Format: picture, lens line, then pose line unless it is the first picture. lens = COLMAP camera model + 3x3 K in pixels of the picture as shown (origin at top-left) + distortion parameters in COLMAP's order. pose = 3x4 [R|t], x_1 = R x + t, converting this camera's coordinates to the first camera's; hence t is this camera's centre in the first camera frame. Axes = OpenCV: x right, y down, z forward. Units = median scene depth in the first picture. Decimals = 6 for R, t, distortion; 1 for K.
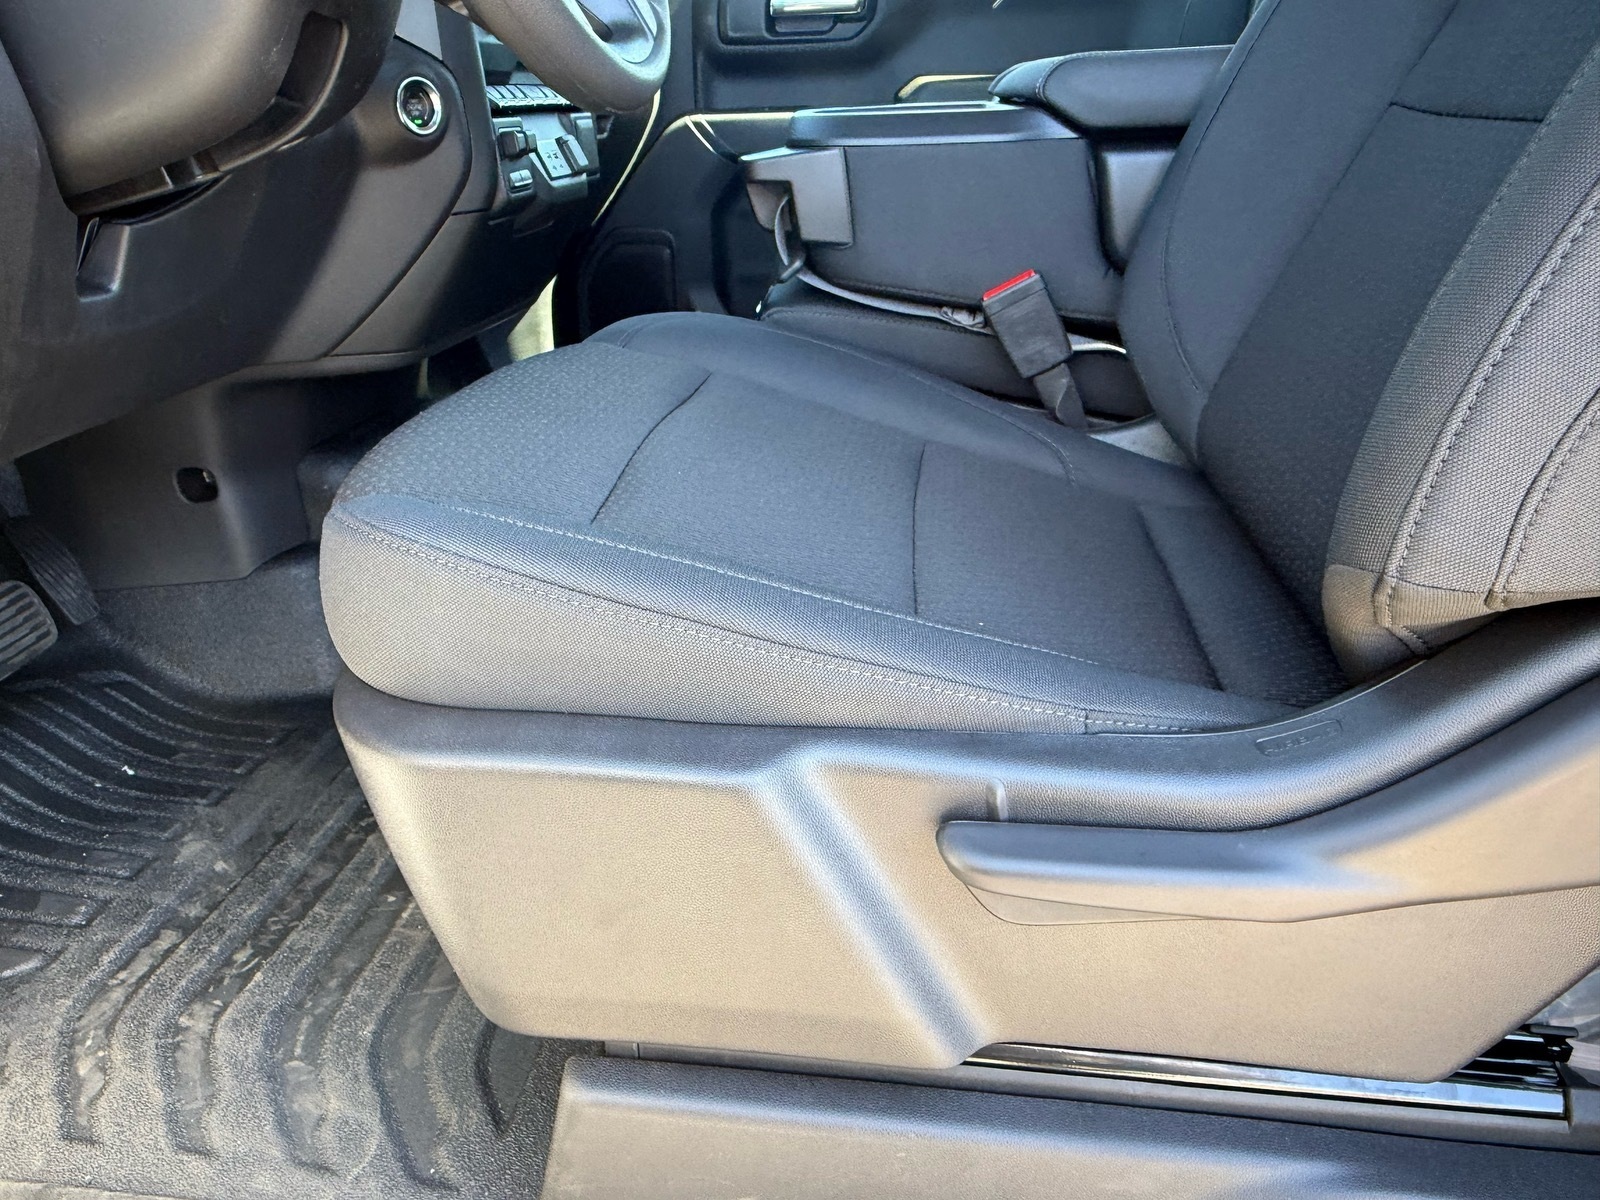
lens RADIAL K [[1122.6, 0, 761.8], [0, 1122.6, 605.1], [0, 0, 1]] dist [0.000519, -0.002705]
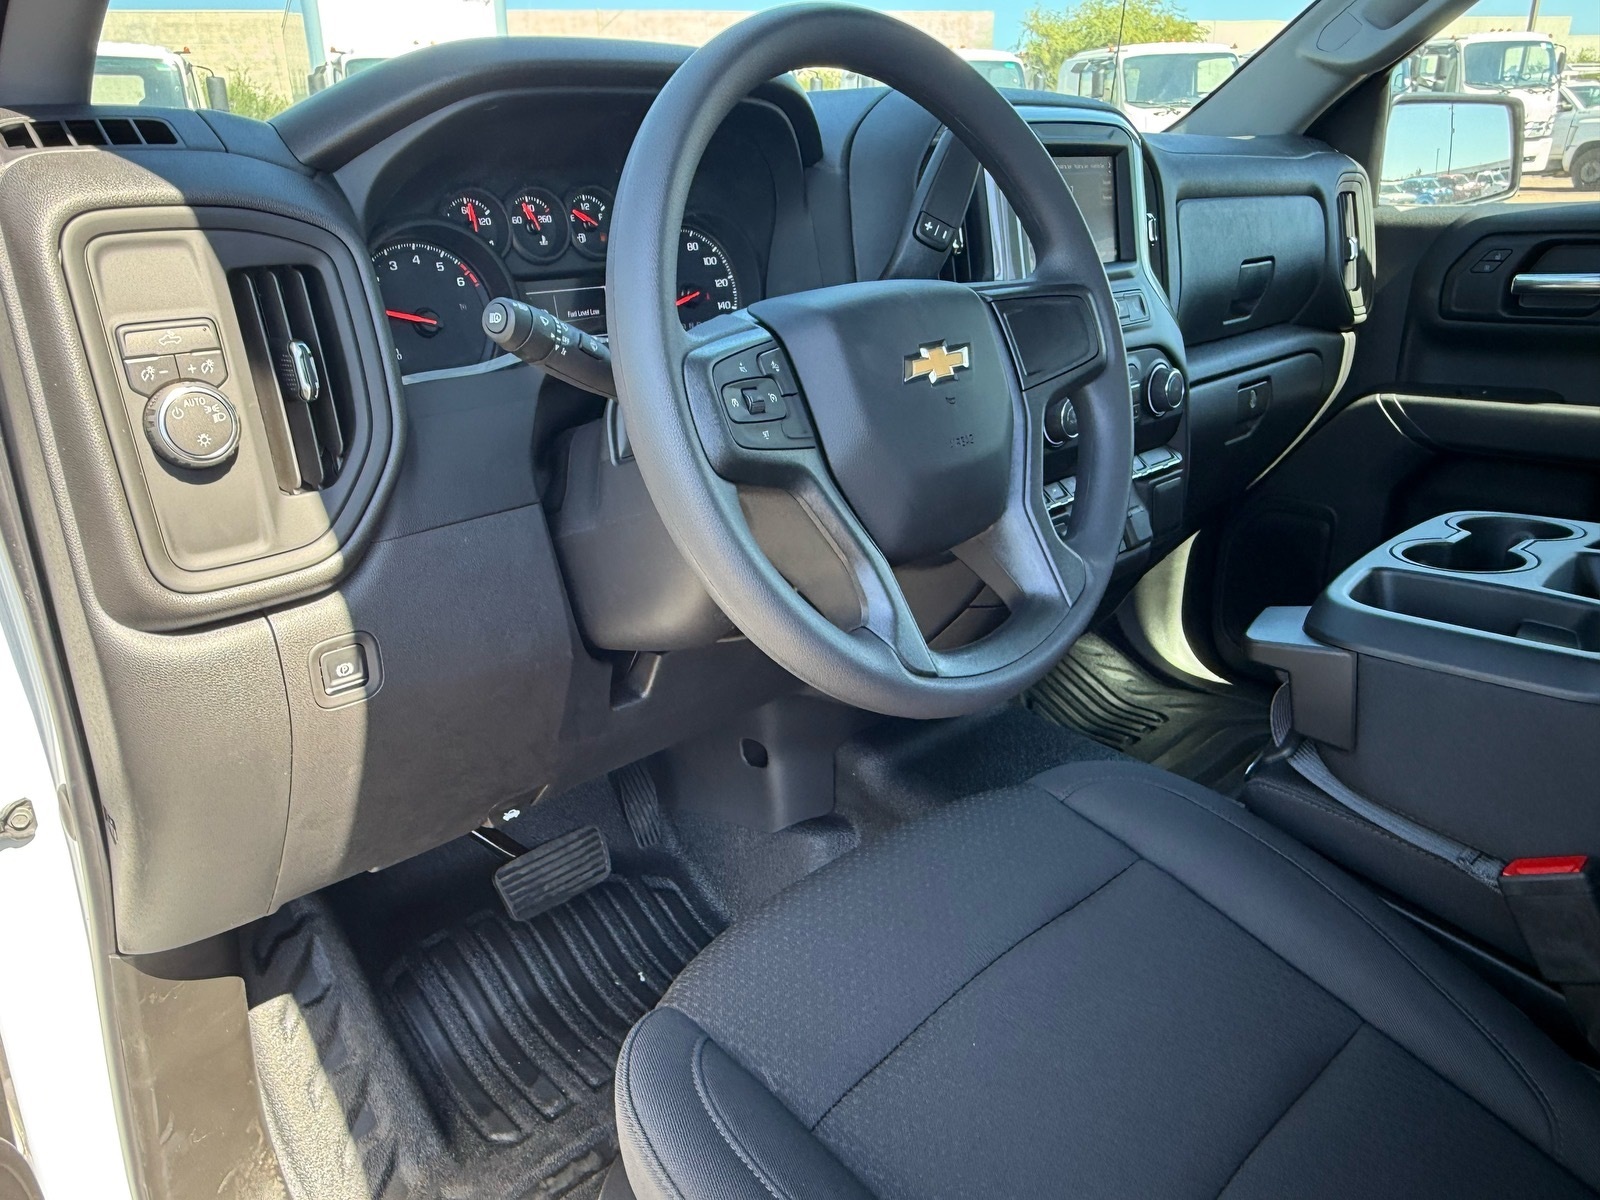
lens RADIAL K [[1122.6, 0, 761.8], [0, 1122.6, 605.1], [0, 0, 1]] dist [0.000519, -0.002705]
pose [[0.784147, 0.205077, -0.585710, 0.208094], [-0.232782, 0.972105, 0.028719, -0.349682], [0.575262, 0.113823, 0.810011, 0.010440]]
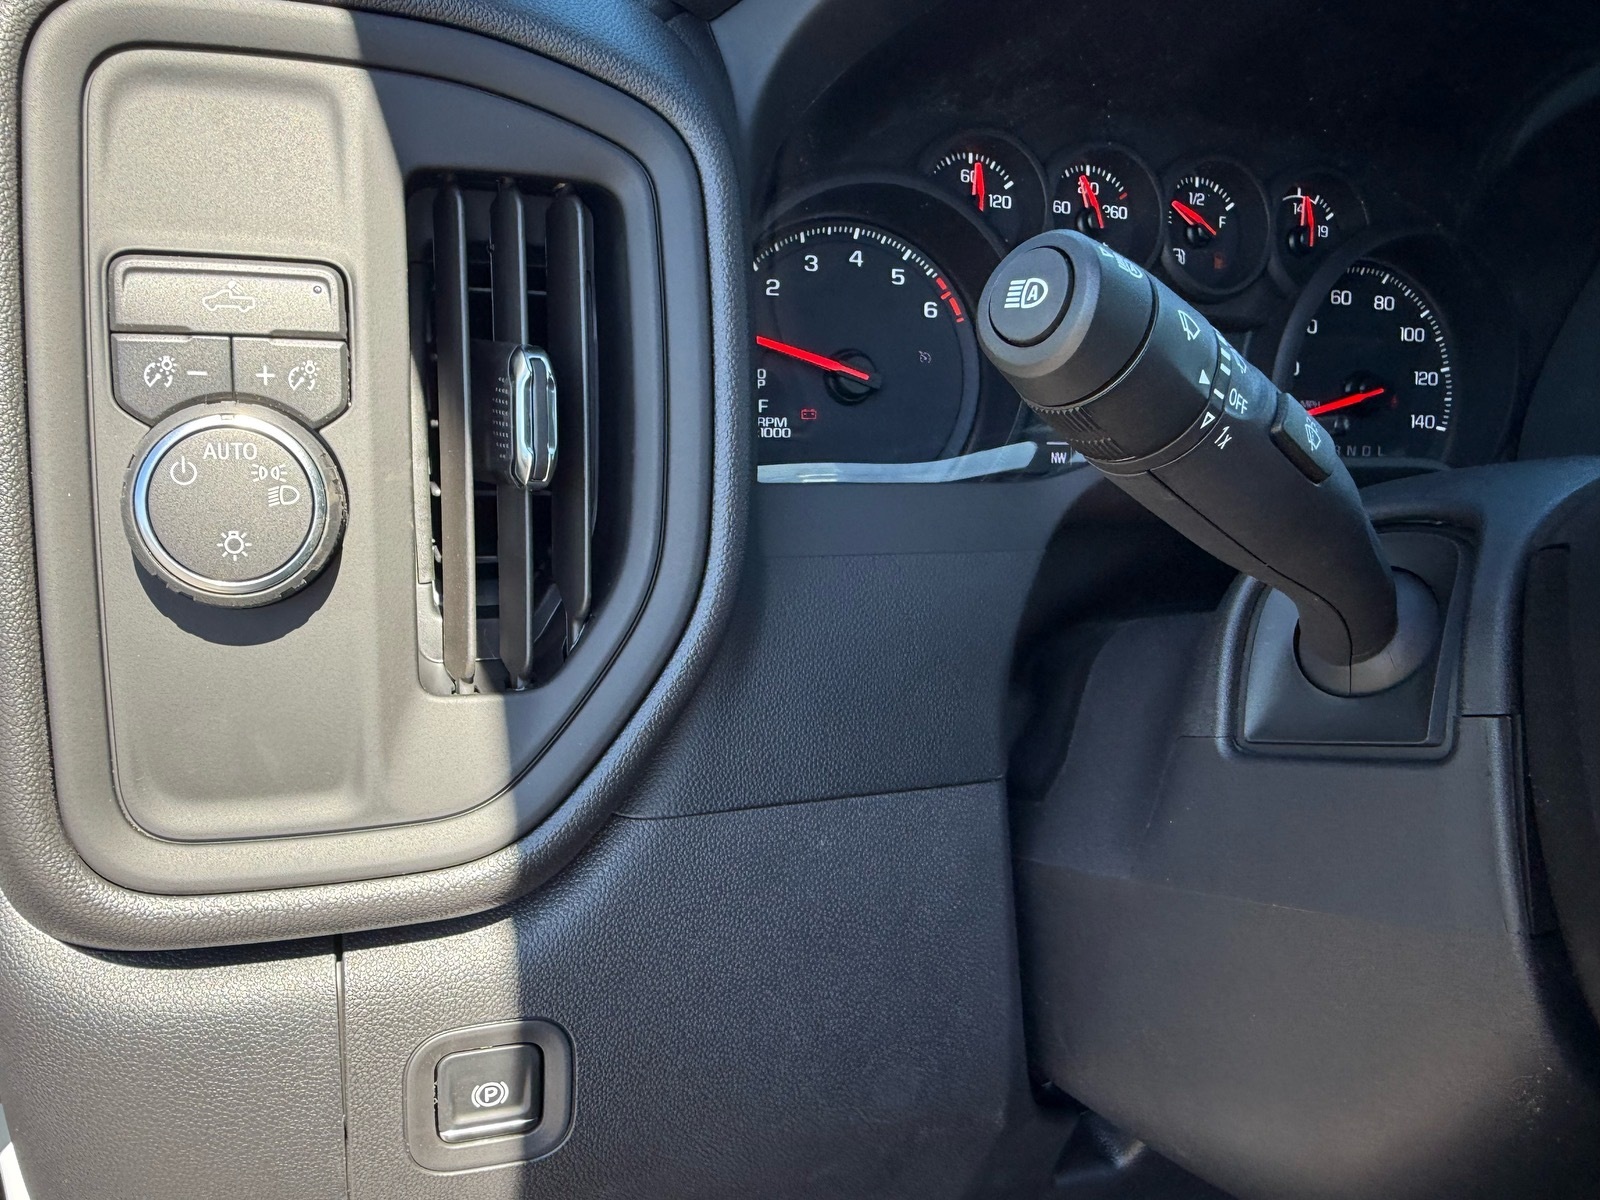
lens RADIAL K [[1117.2, 0, 696.3], [0, 1117.2, 605.5], [0, 0, 1]] dist [0.002235, -0.003526]
pose [[0.427589, 0.253446, -0.867717, -0.159950], [-0.408943, 0.910287, 0.064363, -0.395974], [0.806184, 0.327325, 0.492874, 0.297198]]
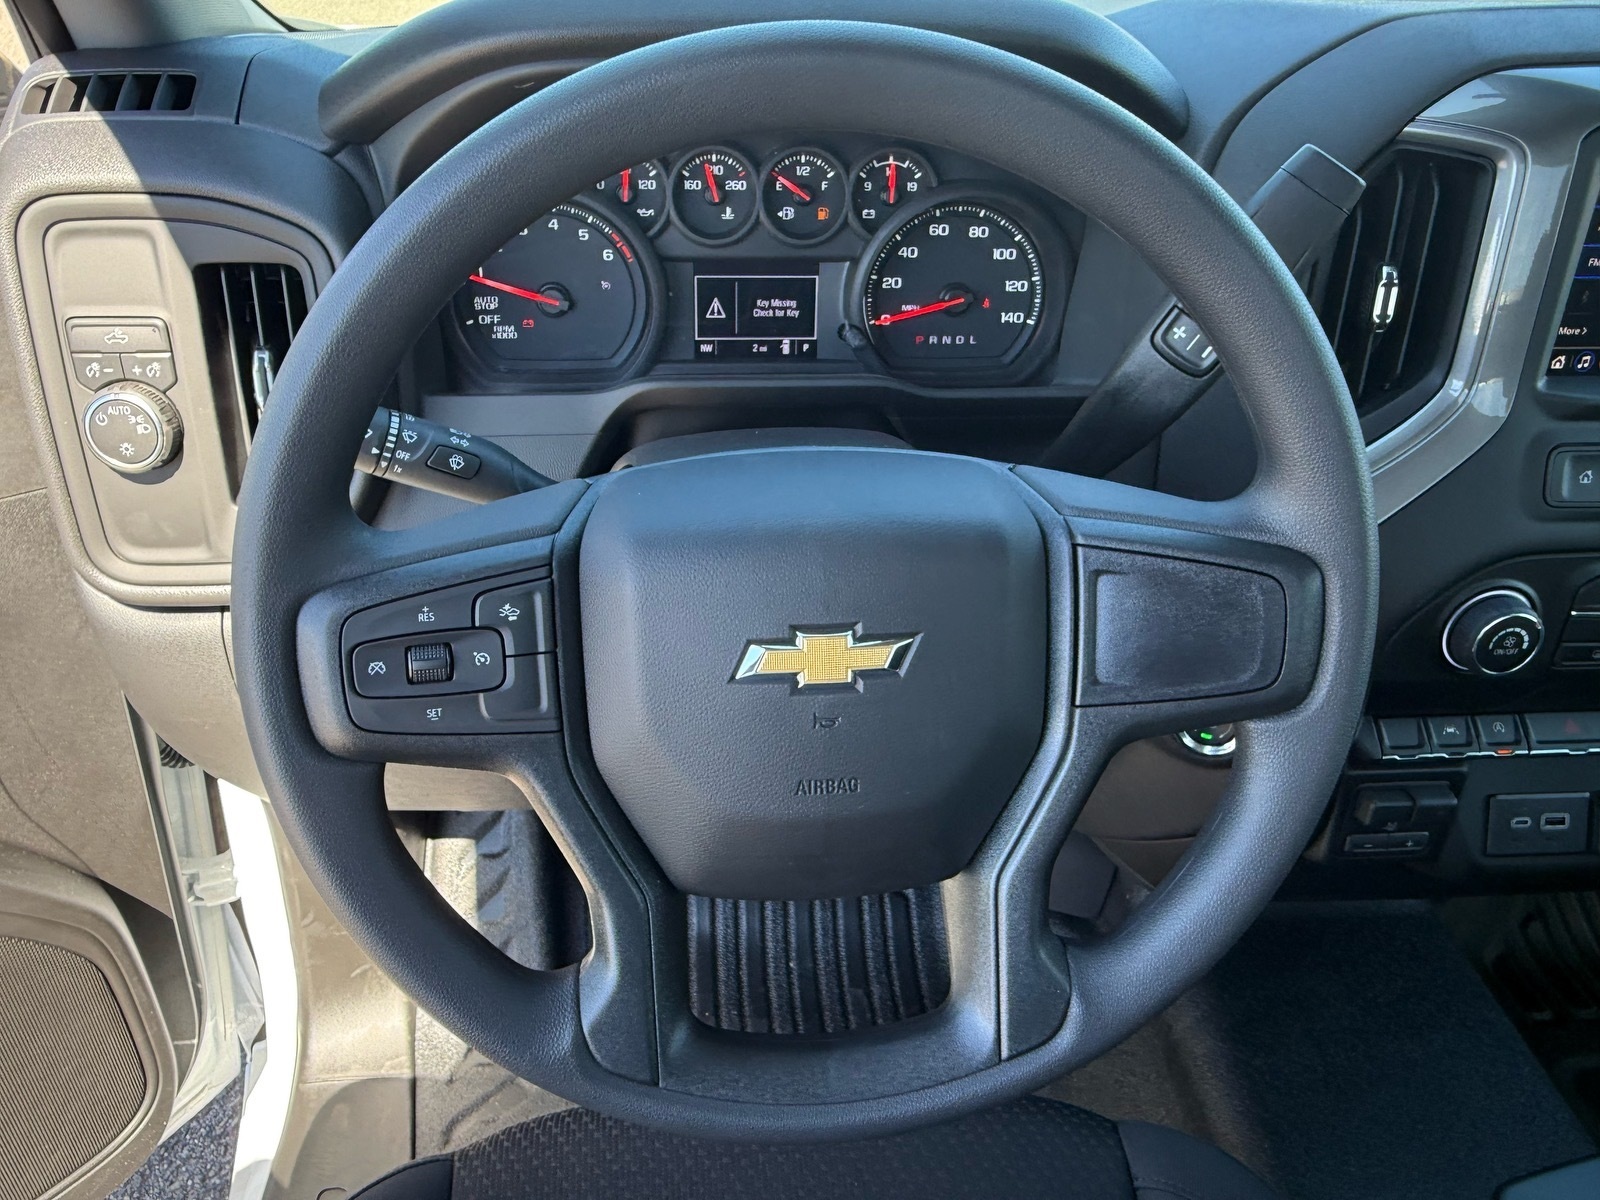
lens RADIAL K [[1122.6, 0, 761.8], [0, 1122.6, 605.1], [0, 0, 1]] dist [0.000519, -0.002705]
pose [[0.214268, 0.538576, -0.814877, 0.188078], [-0.415257, 0.805335, 0.423080, -0.683790], [0.884110, 0.247732, 0.396205, 0.418426]]
